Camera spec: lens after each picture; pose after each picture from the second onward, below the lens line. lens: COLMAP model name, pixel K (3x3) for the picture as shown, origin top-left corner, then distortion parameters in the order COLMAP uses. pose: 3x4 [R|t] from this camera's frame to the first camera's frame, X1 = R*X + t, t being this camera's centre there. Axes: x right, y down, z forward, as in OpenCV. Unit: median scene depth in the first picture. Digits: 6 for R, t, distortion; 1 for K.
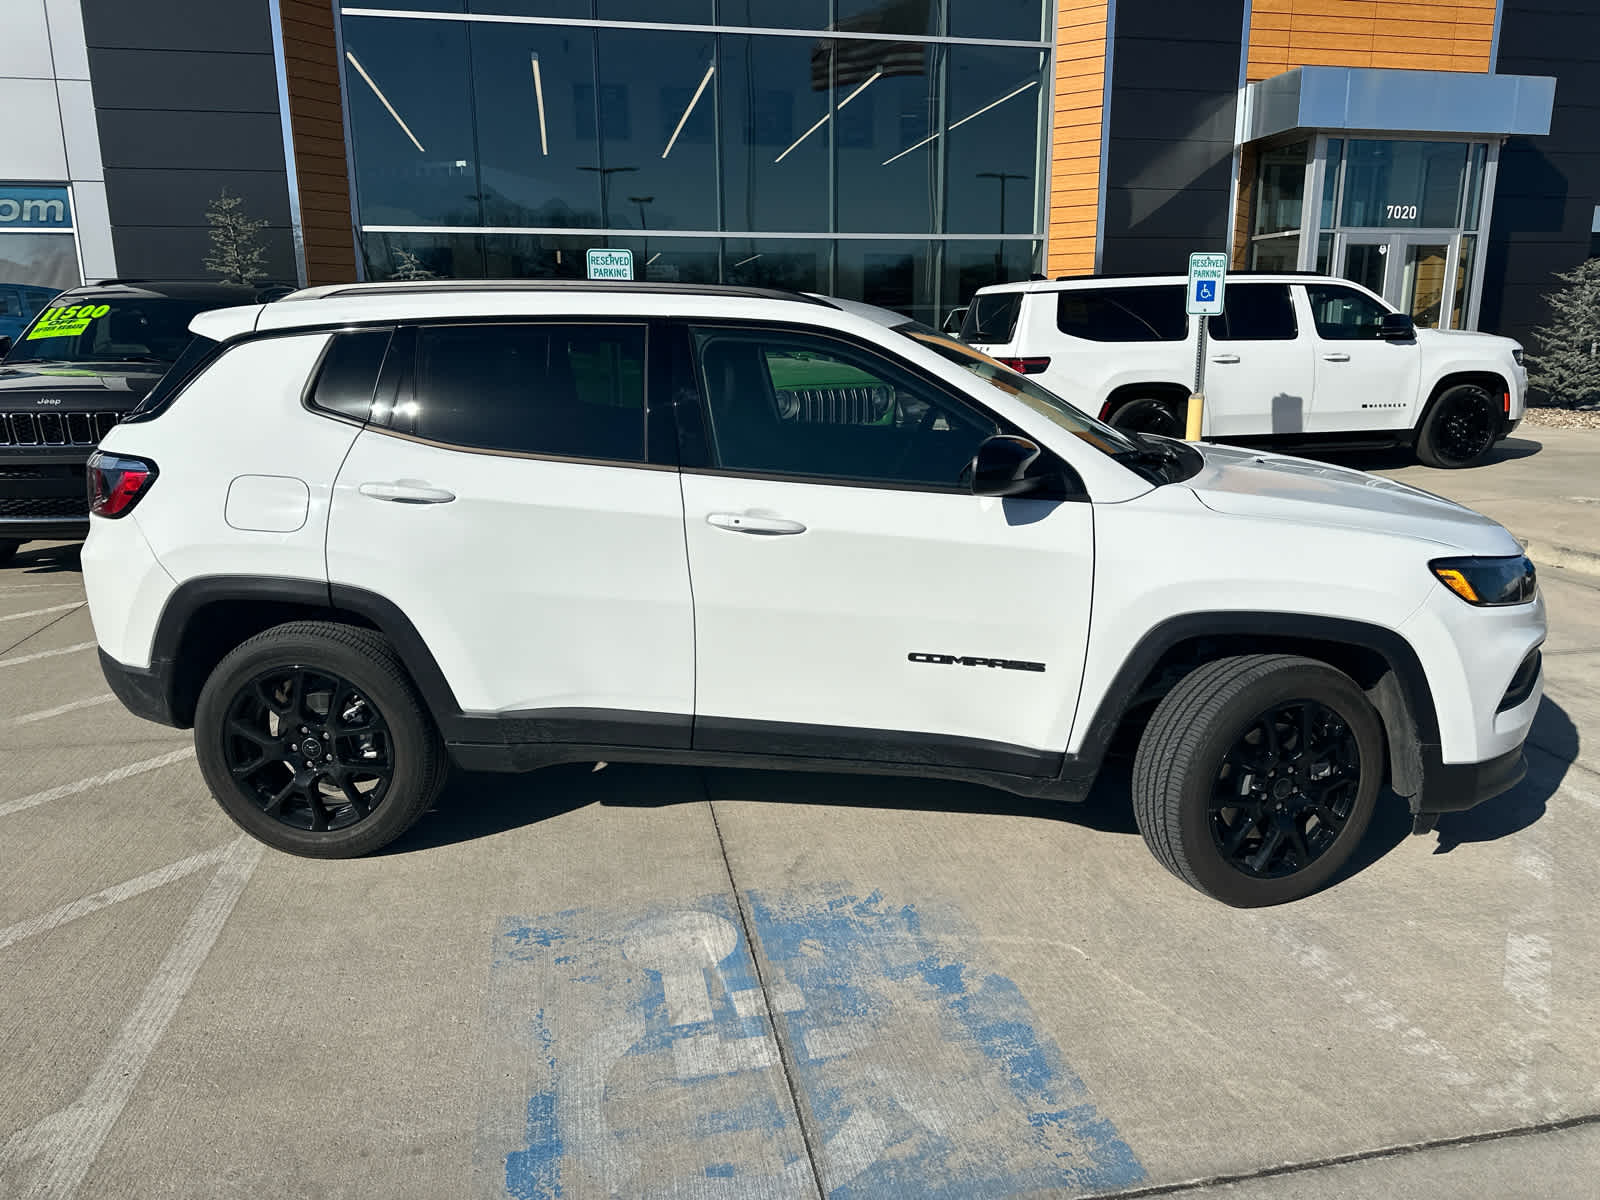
lens RADIAL K [[1135.2, 0, 808.9], [0, 1135.2, 591.8], [0, 0, 1]] dist [0.036856, -0.041966]
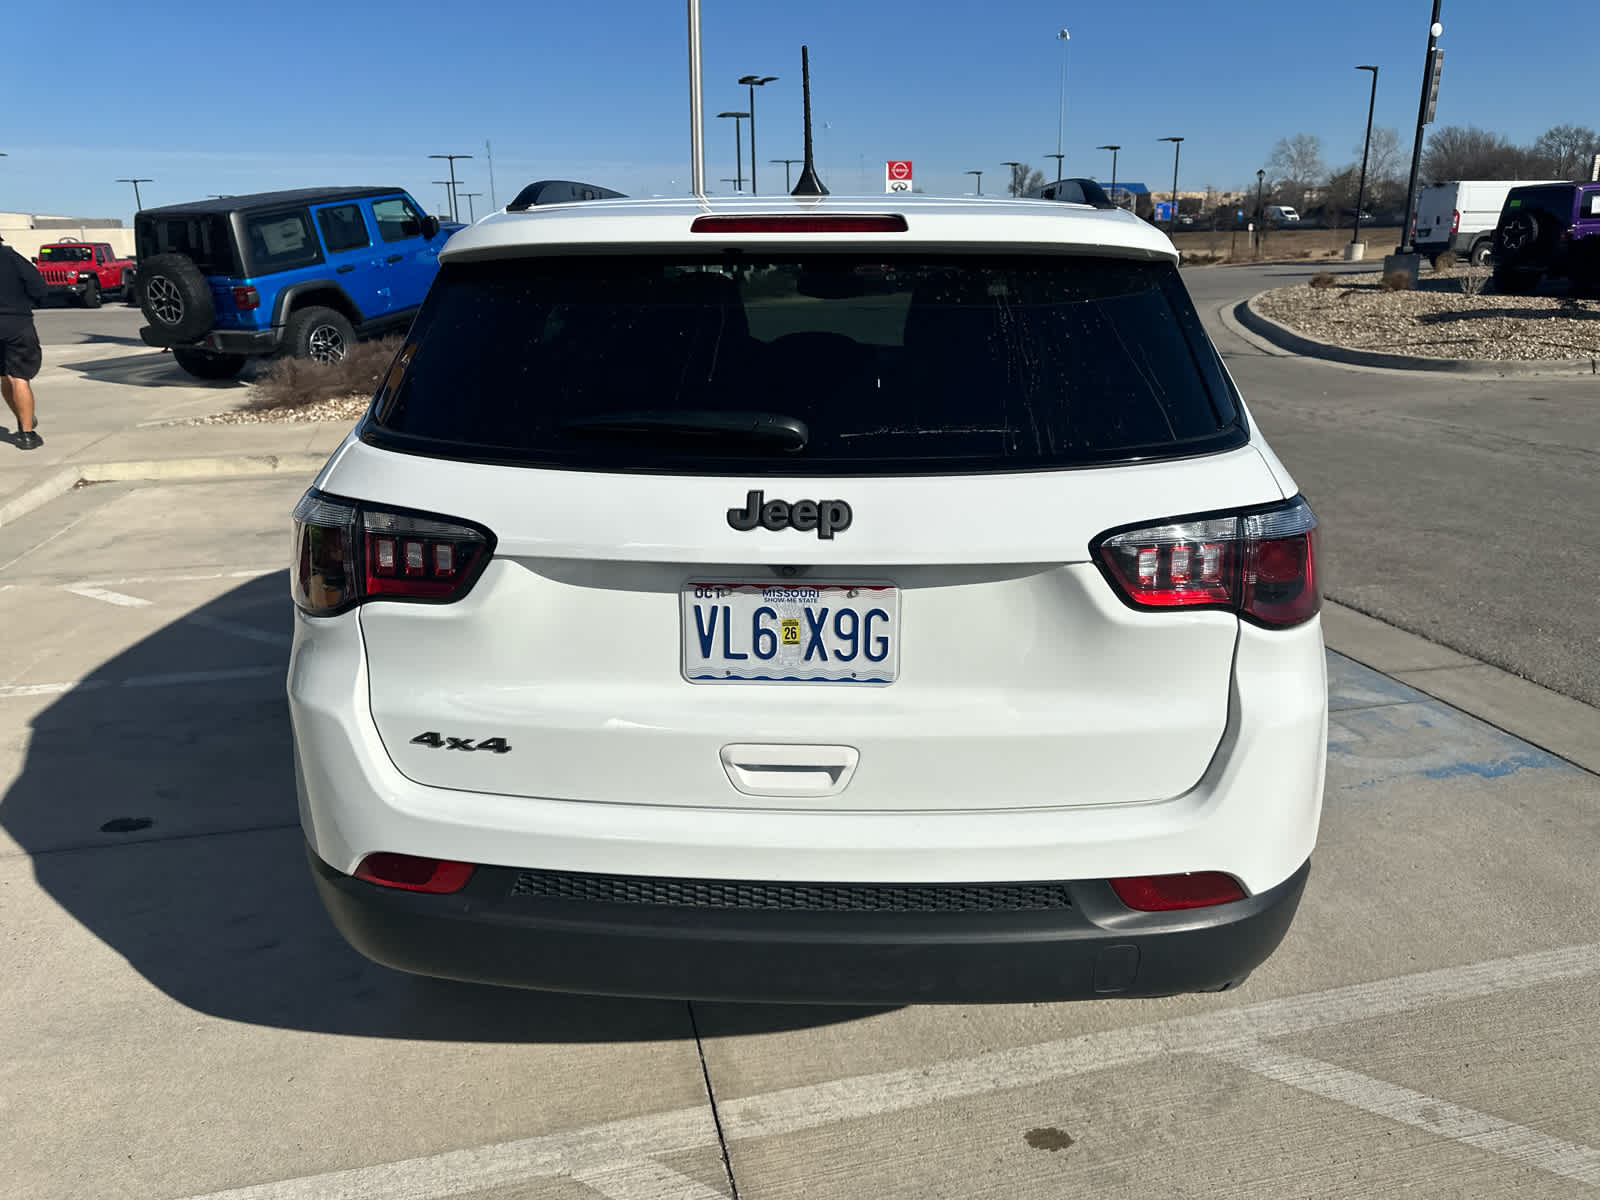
lens RADIAL K [[1135.2, 0, 808.9], [0, 1135.2, 591.8], [0, 0, 1]] dist [0.036856, -0.041966]
pose [[-0.047790, -0.285569, 0.957166, -0.972345], [0.234870, 0.928180, 0.288648, -0.247108], [-0.970851, 0.238603, 0.022714, 1.064921]]
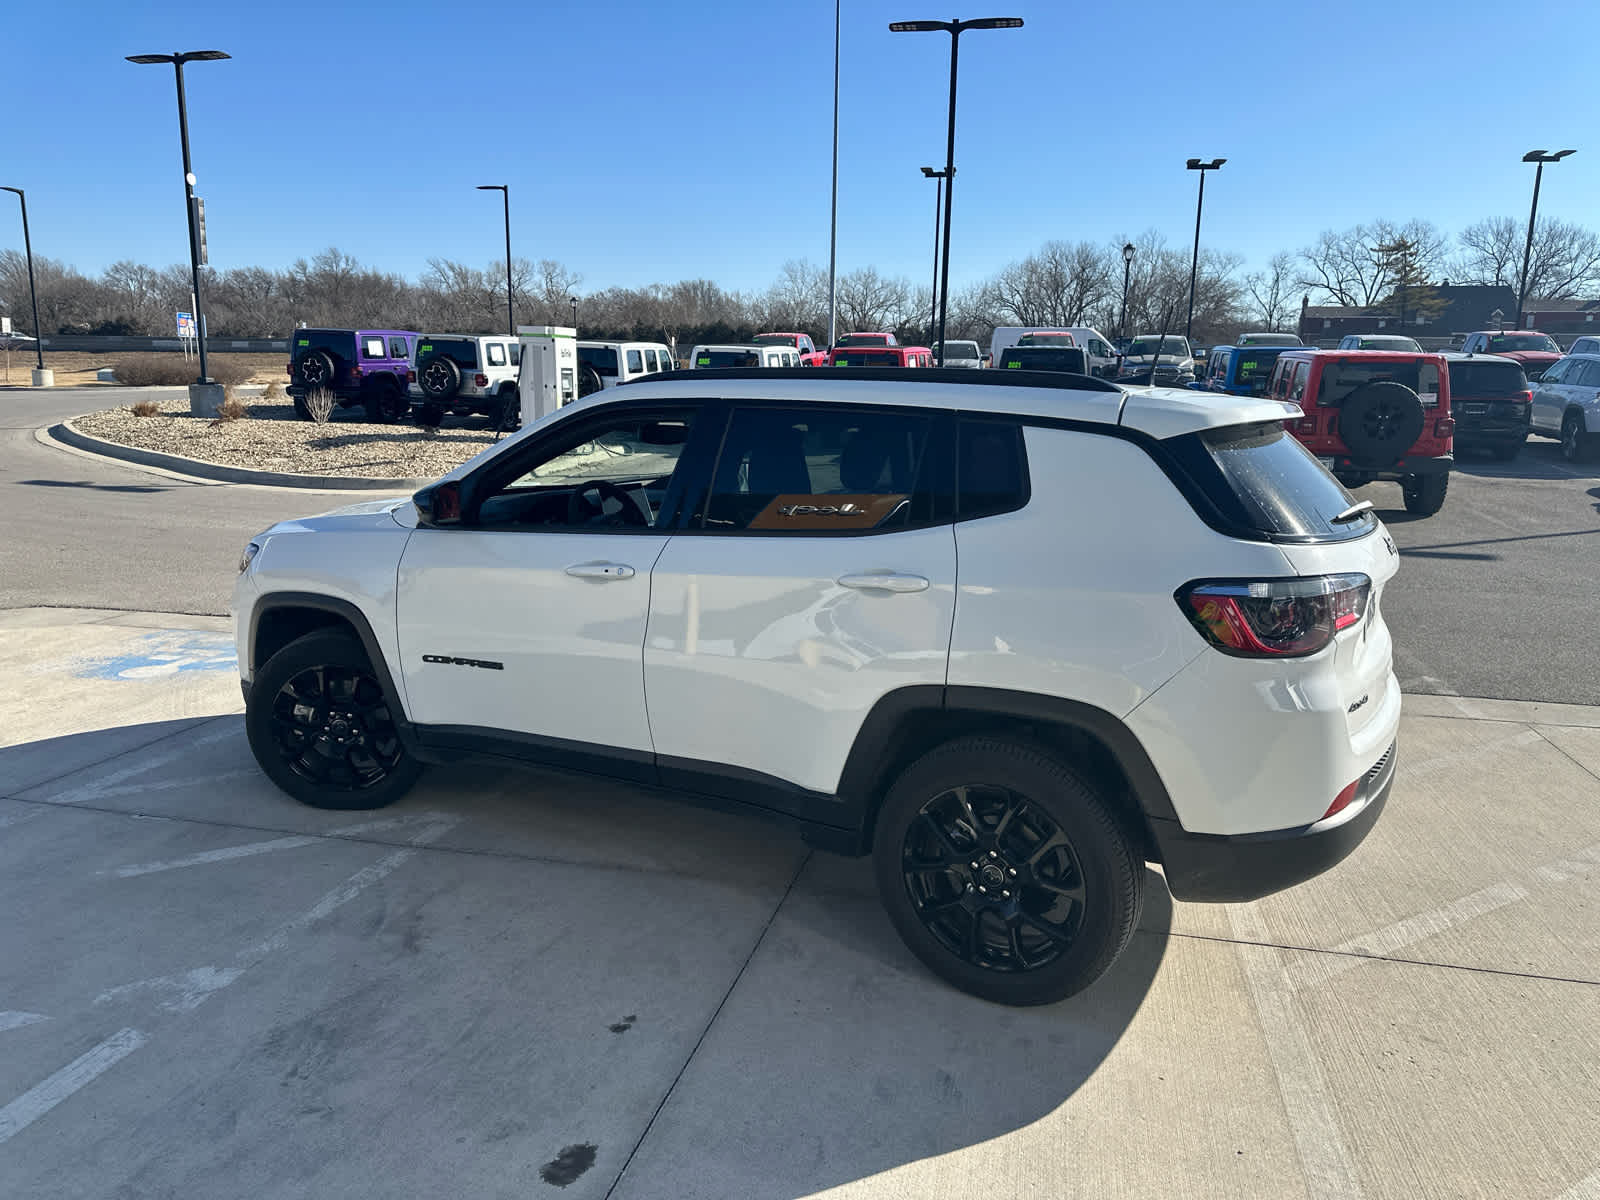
lens RADIAL K [[1131.9, 0, 811.3], [0, 1131.9, 591.2], [0, 0, 1]] dist [0.065452, -0.108552]
pose [[-0.906358, -0.092054, 0.412361, -0.539331], [0.078150, 0.922612, 0.377730, -0.482767], [-0.415221, 0.374585, -0.829022, 1.973609]]
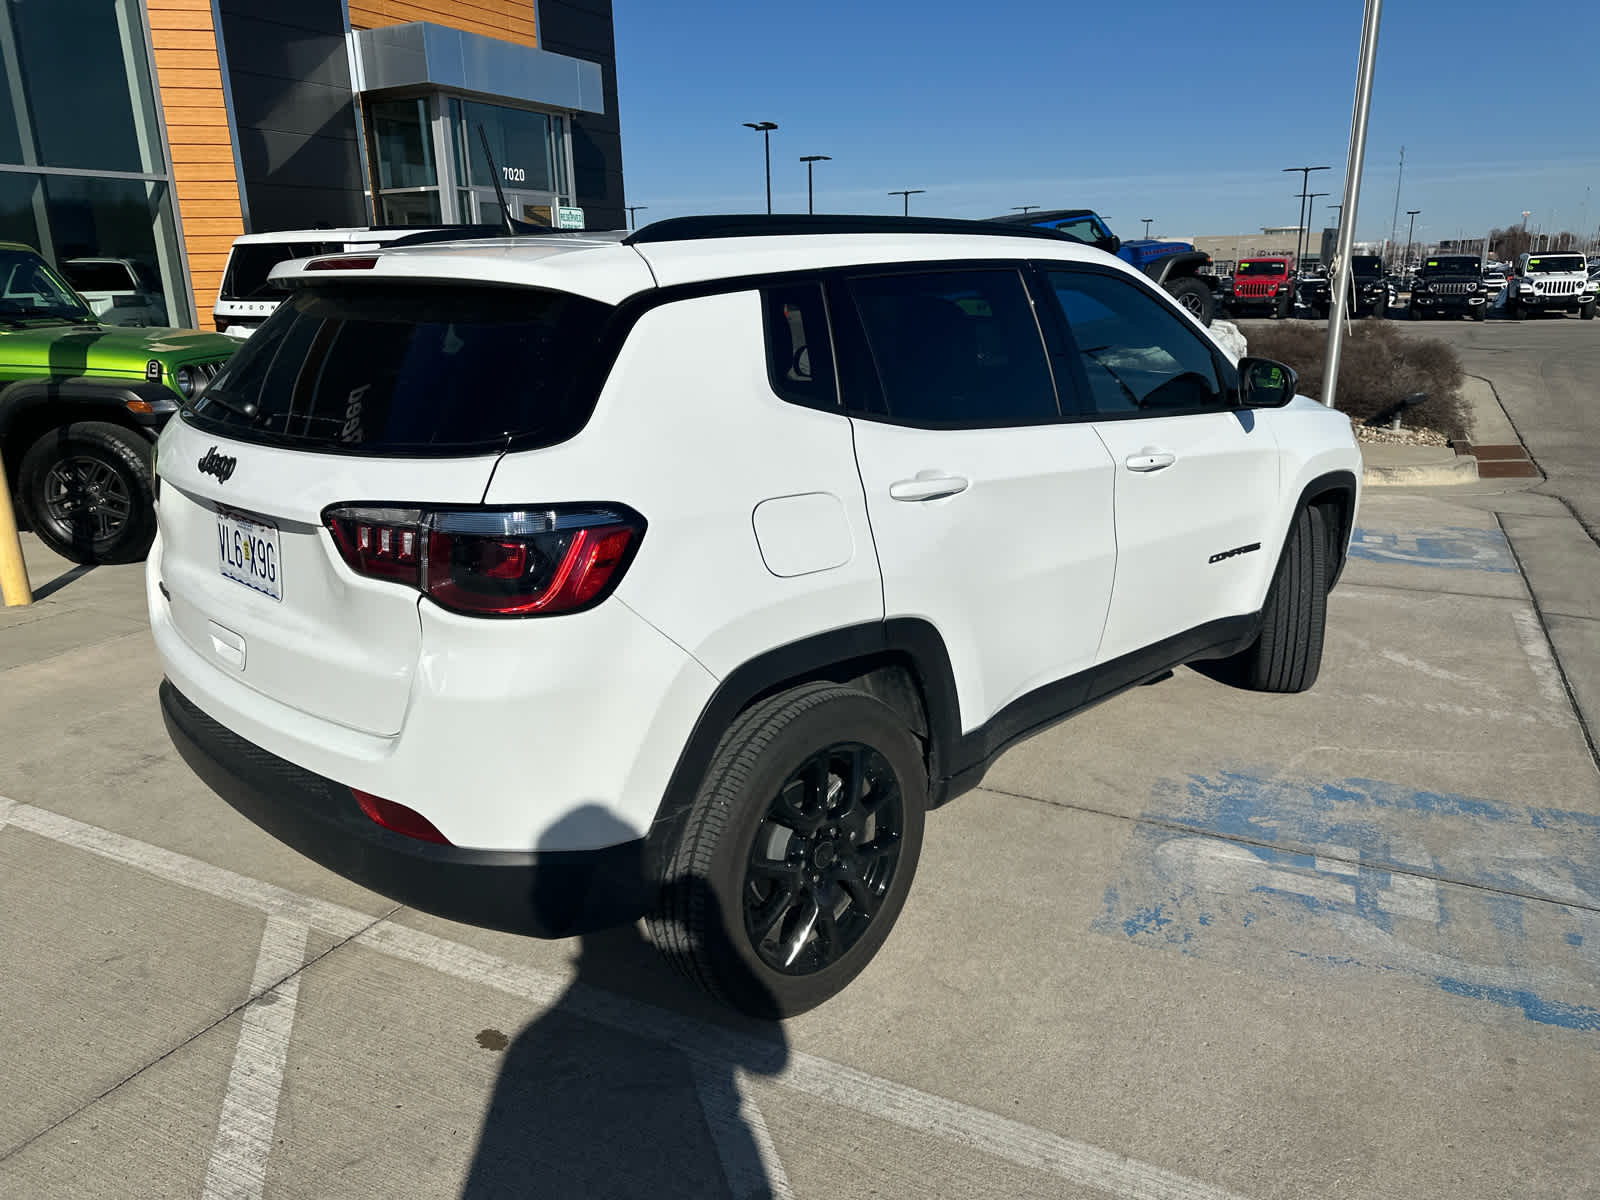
lens RADIAL K [[1140.8, 0, 820.8], [0, 1140.8, 586.6], [0, 0, 1]] dist [0.019464, -0.024511]
pose [[0.614574, -0.215040, 0.758984, -0.846278], [0.192362, 0.973937, 0.120180, -0.107169], [-0.765046, 0.072140, 0.639922, 0.460848]]
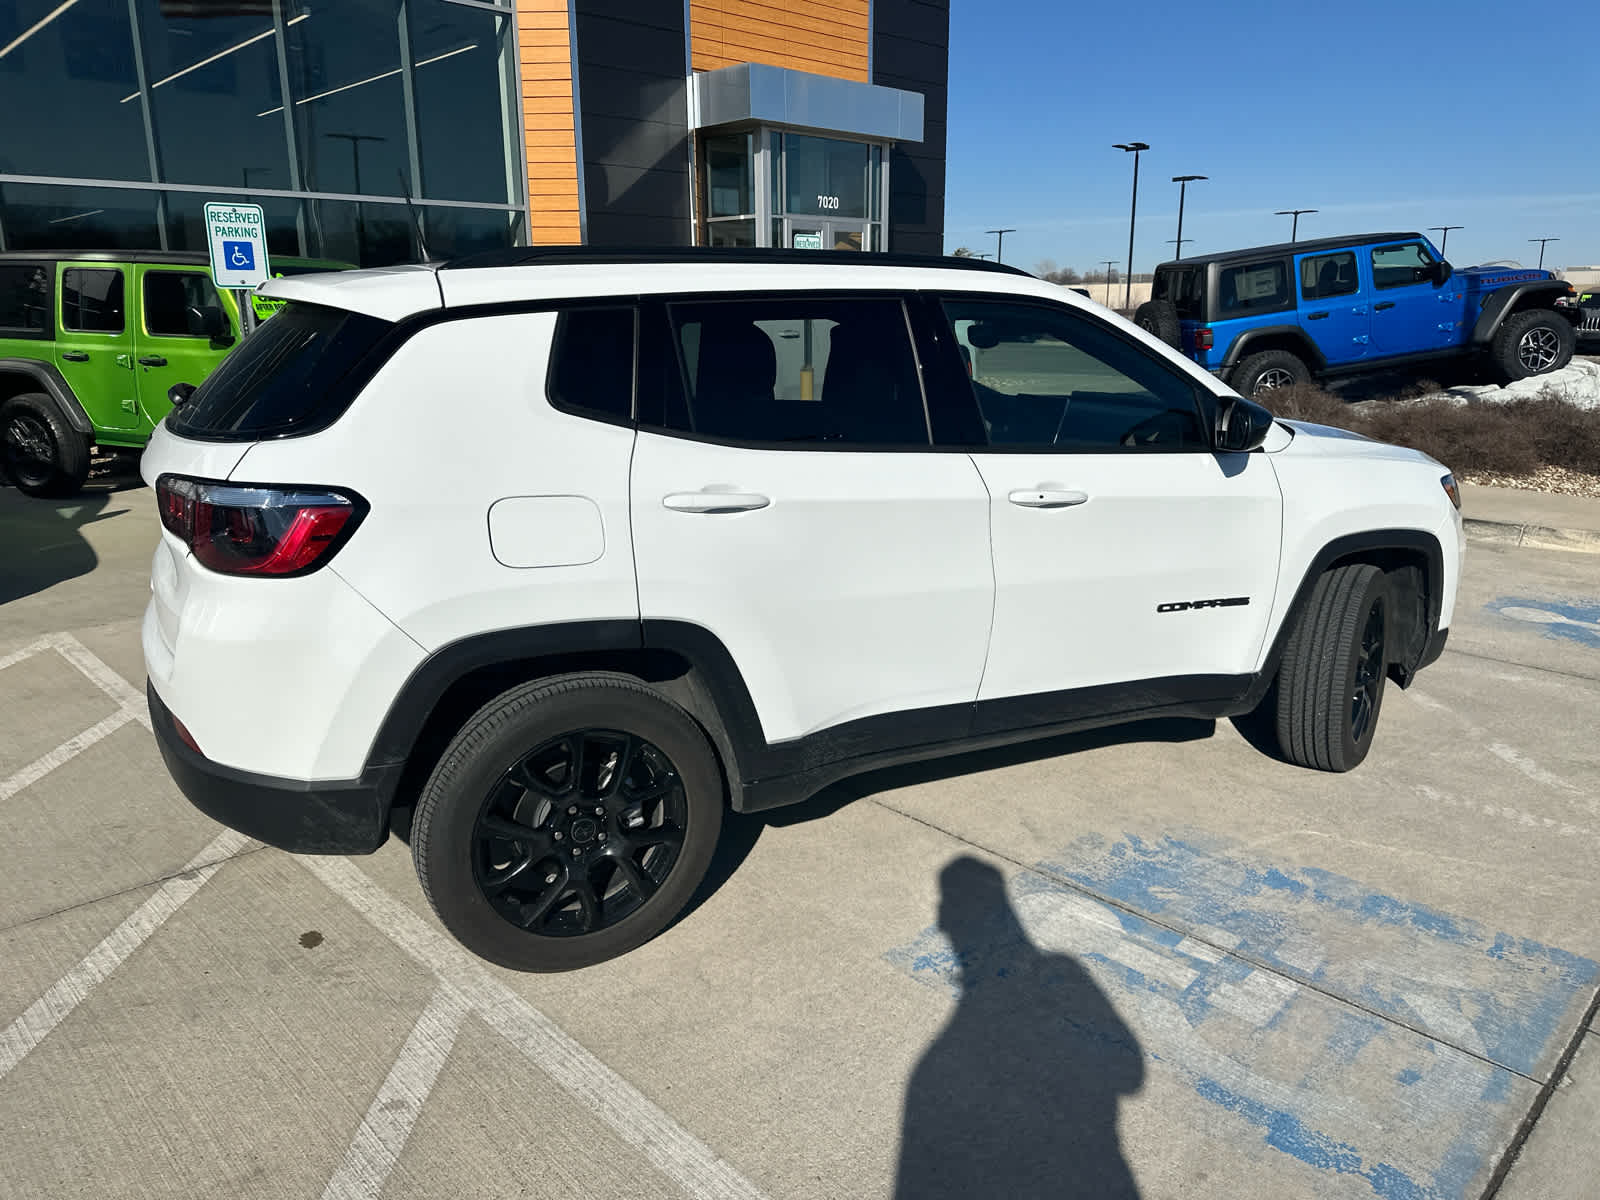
lens RADIAL K [[1140.4, 0, 804.4], [0, 1140.4, 581.2], [0, 0, 1]] dist [0.032898, -0.044667]
pose [[0.839849, -0.127781, 0.527566, -0.623608], [0.121325, 0.991499, 0.047009, -0.049180], [-0.529088, 0.024527, 0.848213, 0.209904]]
